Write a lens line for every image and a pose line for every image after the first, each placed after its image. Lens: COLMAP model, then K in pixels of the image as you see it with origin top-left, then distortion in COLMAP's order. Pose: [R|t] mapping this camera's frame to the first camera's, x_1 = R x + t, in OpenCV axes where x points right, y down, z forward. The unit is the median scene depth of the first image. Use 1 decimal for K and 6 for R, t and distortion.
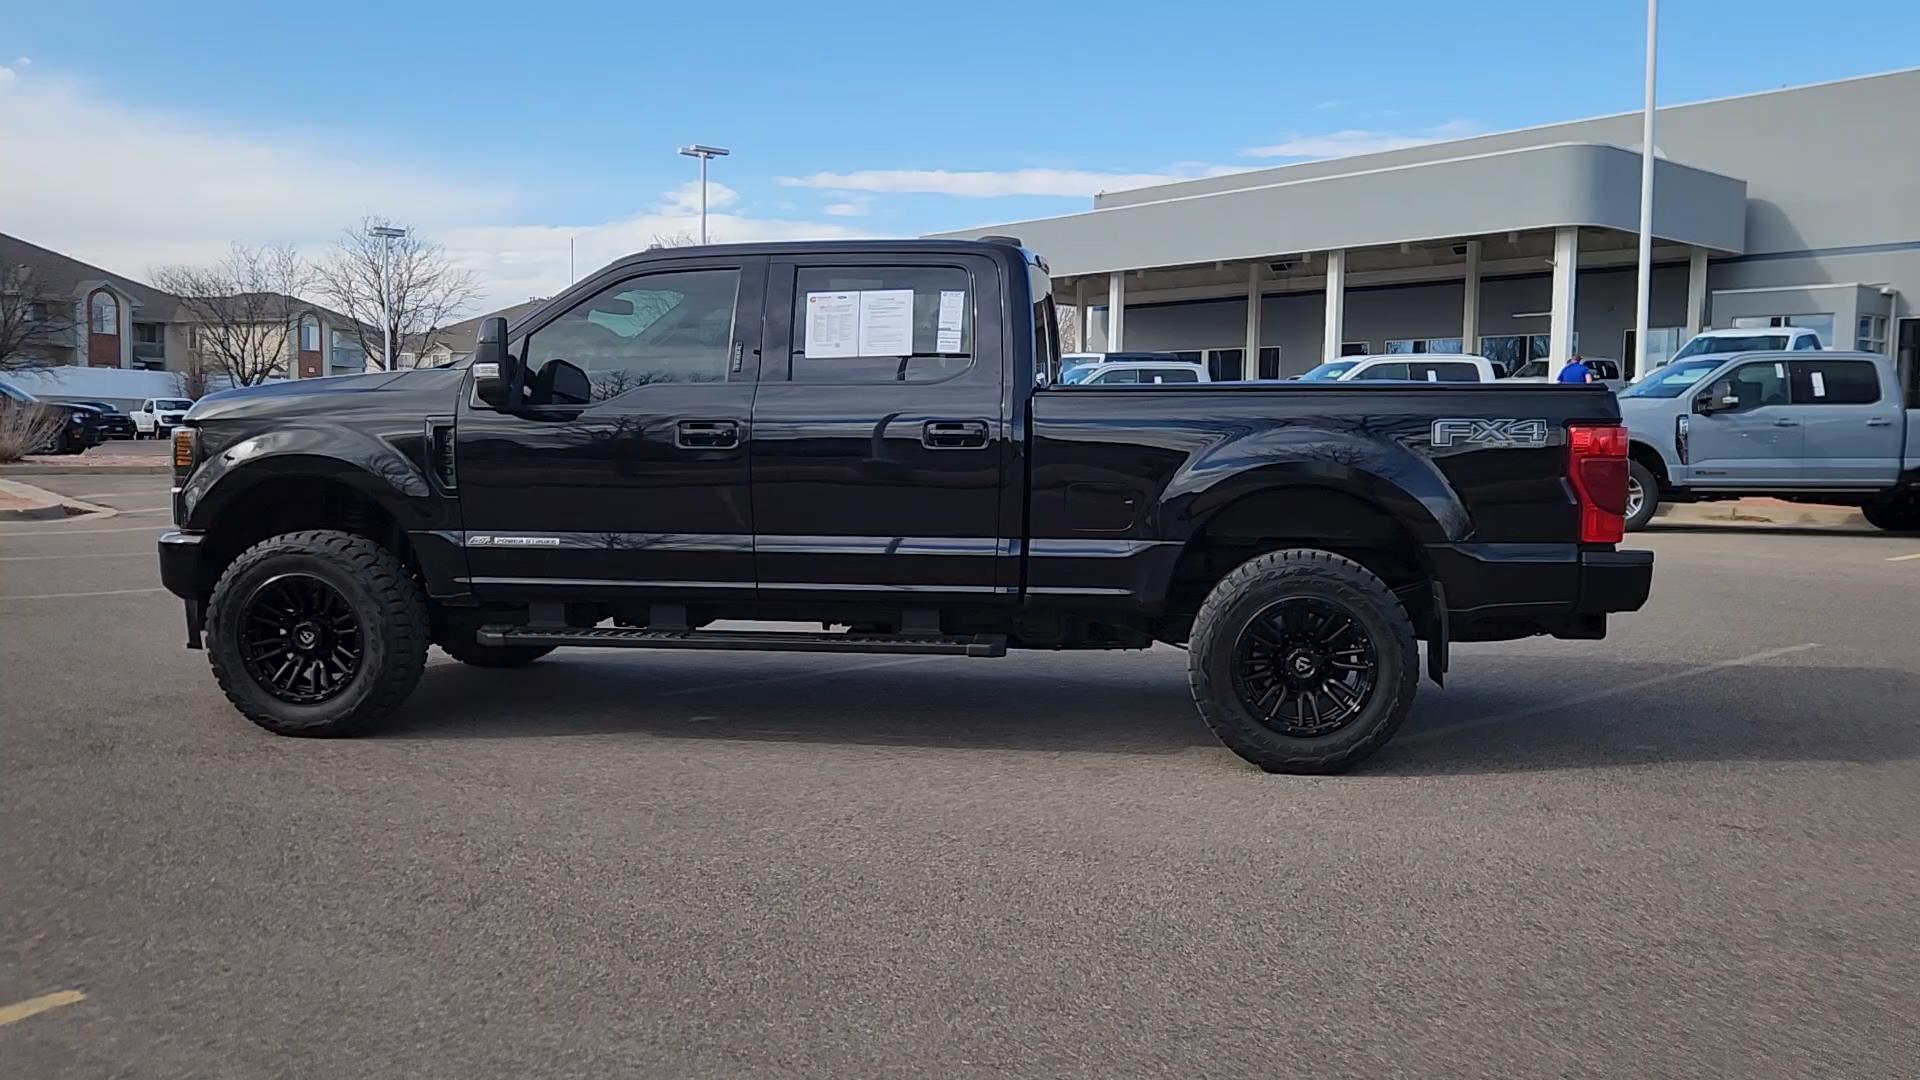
lens RADIAL K [[1629.4, 0, 950.6], [0, 1629.4, 555.6], [0, 0, 1]] dist [0.034597, -0.018153]
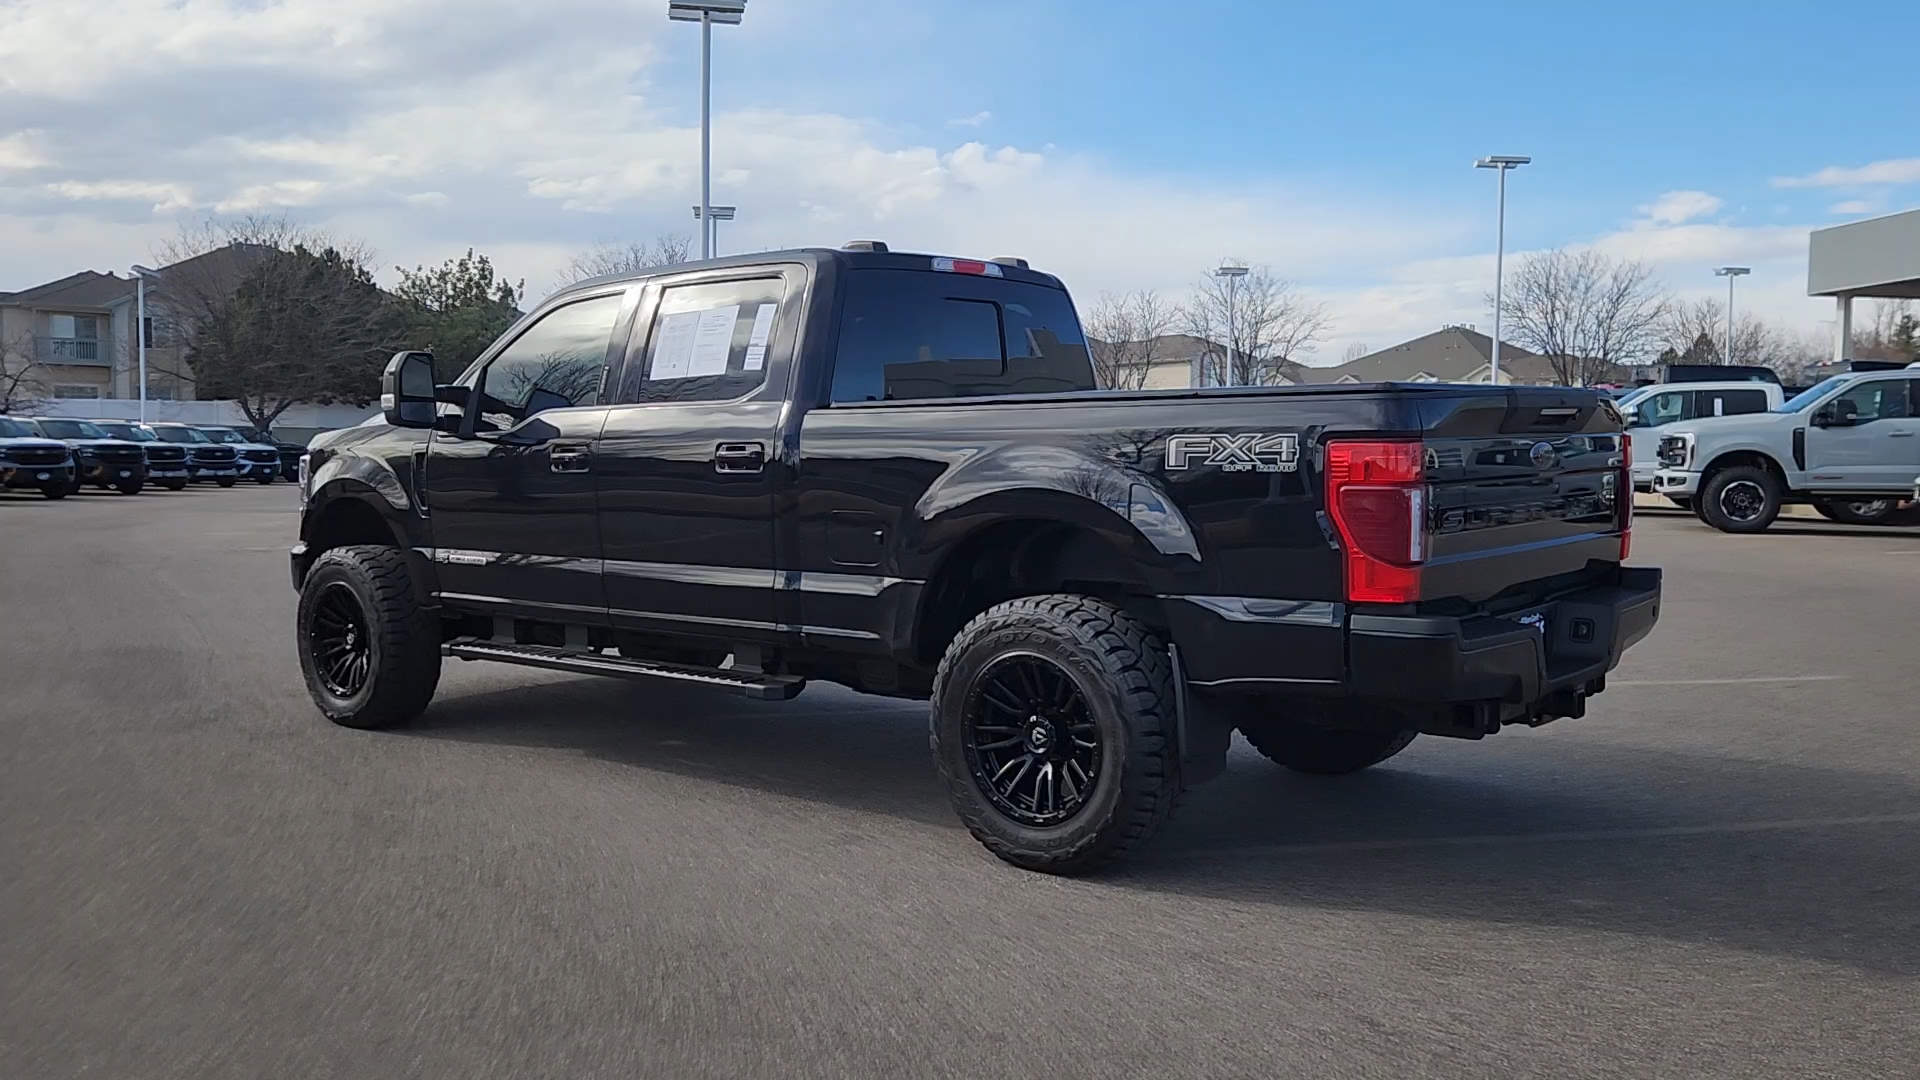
lens RADIAL K [[1629.4, 0, 950.9], [0, 1629.4, 542.9], [0, 0, 1]] dist [0.034597, -0.018153]
pose [[0.842019, 0.023228, -0.538948, 0.587297], [-0.037494, 0.999176, -0.015516, -0.015139], [0.538144, 0.033272, 0.842196, 0.273183]]
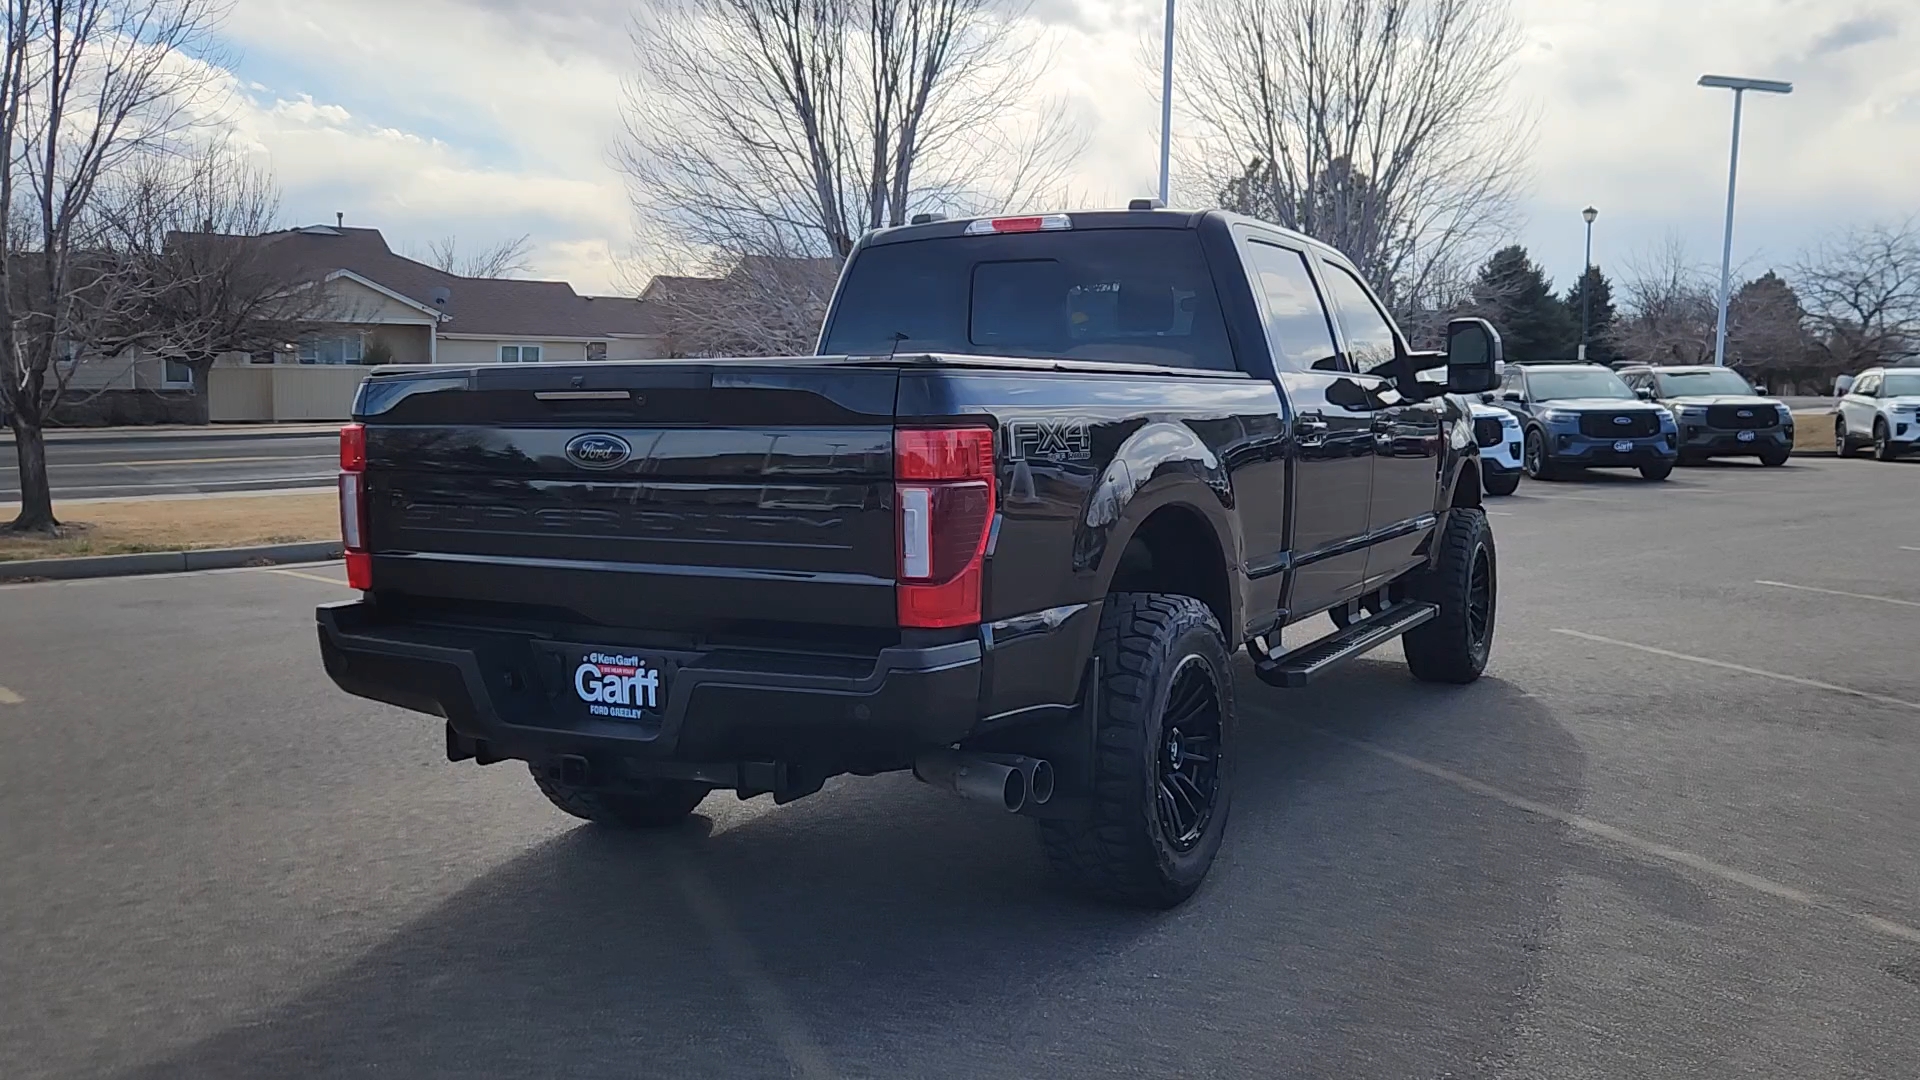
lens RADIAL K [[1629.4, 0, 953.0], [0, 1629.4, 548.2], [0, 0, 1]] dist [0.034597, -0.018153]
pose [[-0.362051, 0.082153, -0.928531, 0.917256], [-0.087649, 0.988695, 0.121652, -0.127235], [0.928028, 0.125430, -0.350757, 1.399673]]
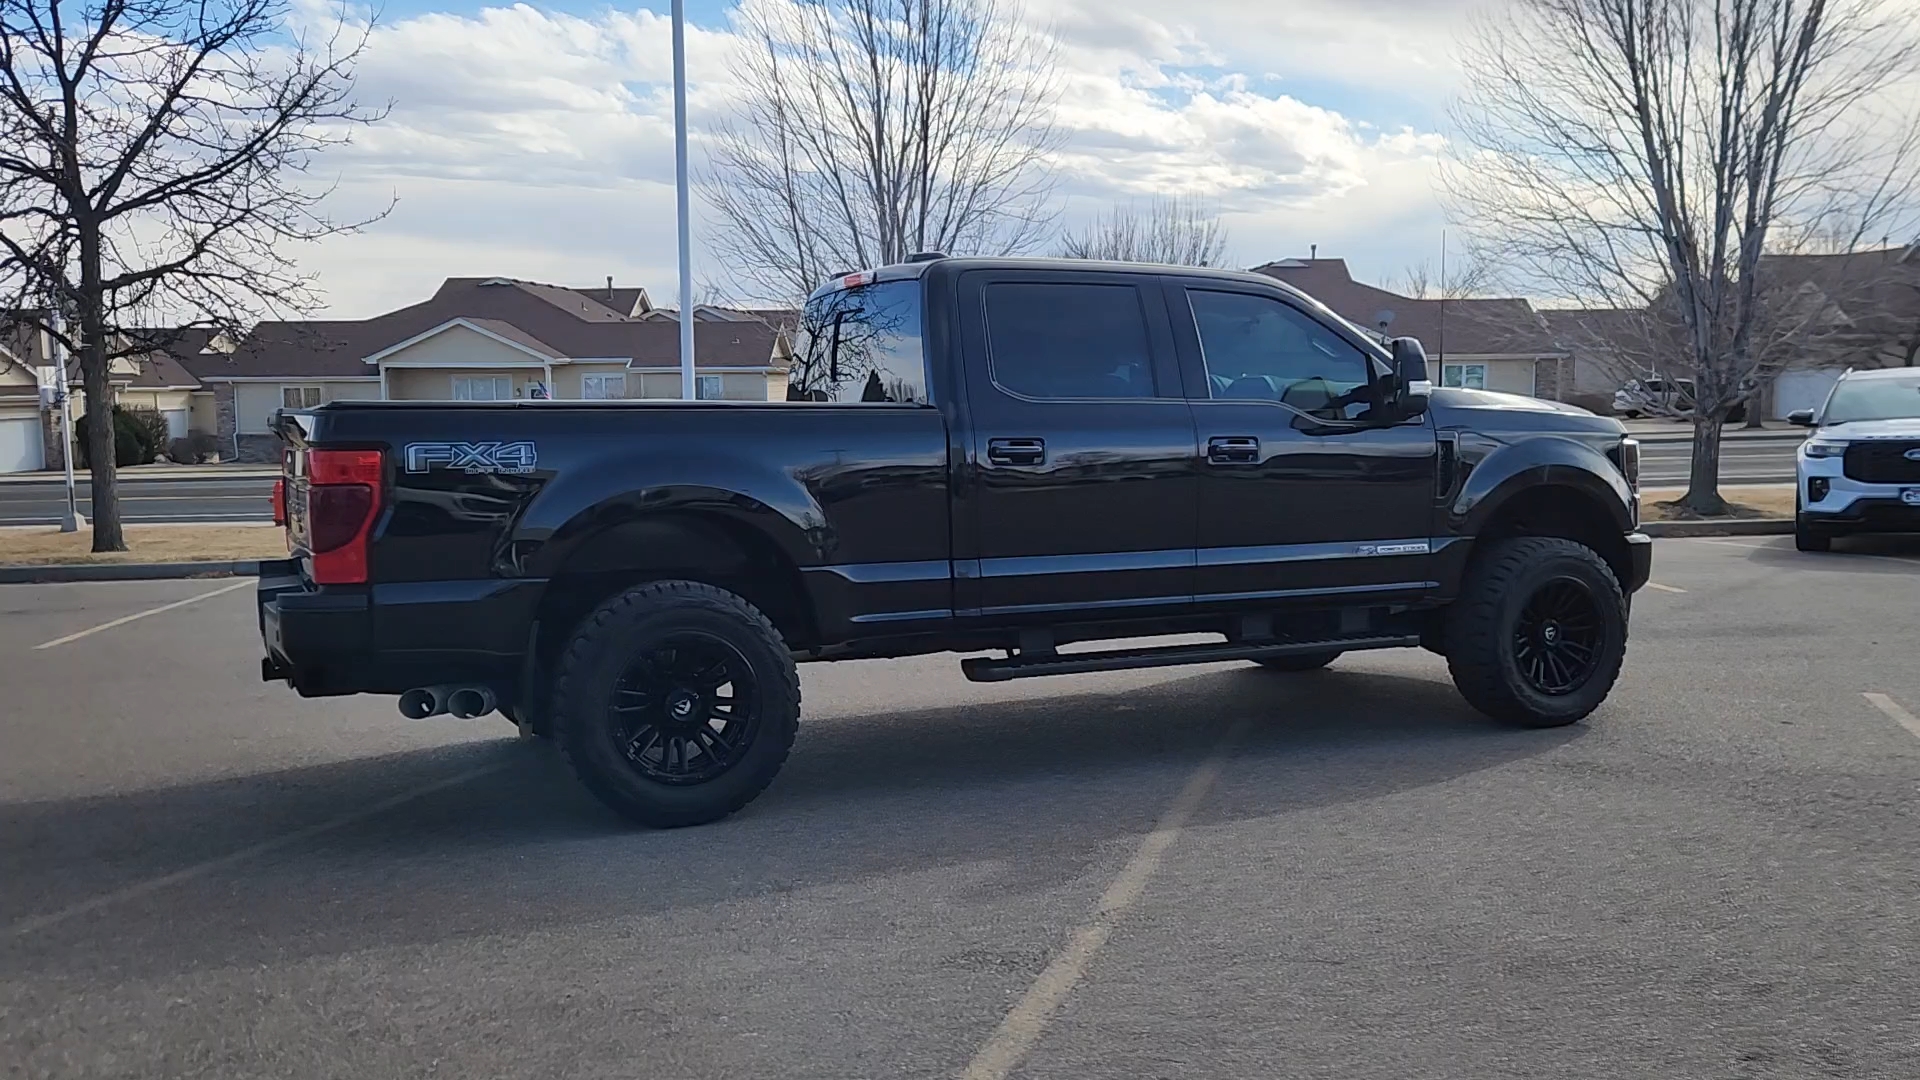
lens RADIAL K [[1629.4, 0, 947.3], [0, 1629.4, 544.8], [0, 0, 1]] dist [0.034597, -0.018153]
pose [[-0.849596, 0.044492, -0.525554, 0.581035], [-0.042338, 0.987467, 0.152038, -0.191117], [0.525732, 0.151422, -0.837065, 2.051357]]
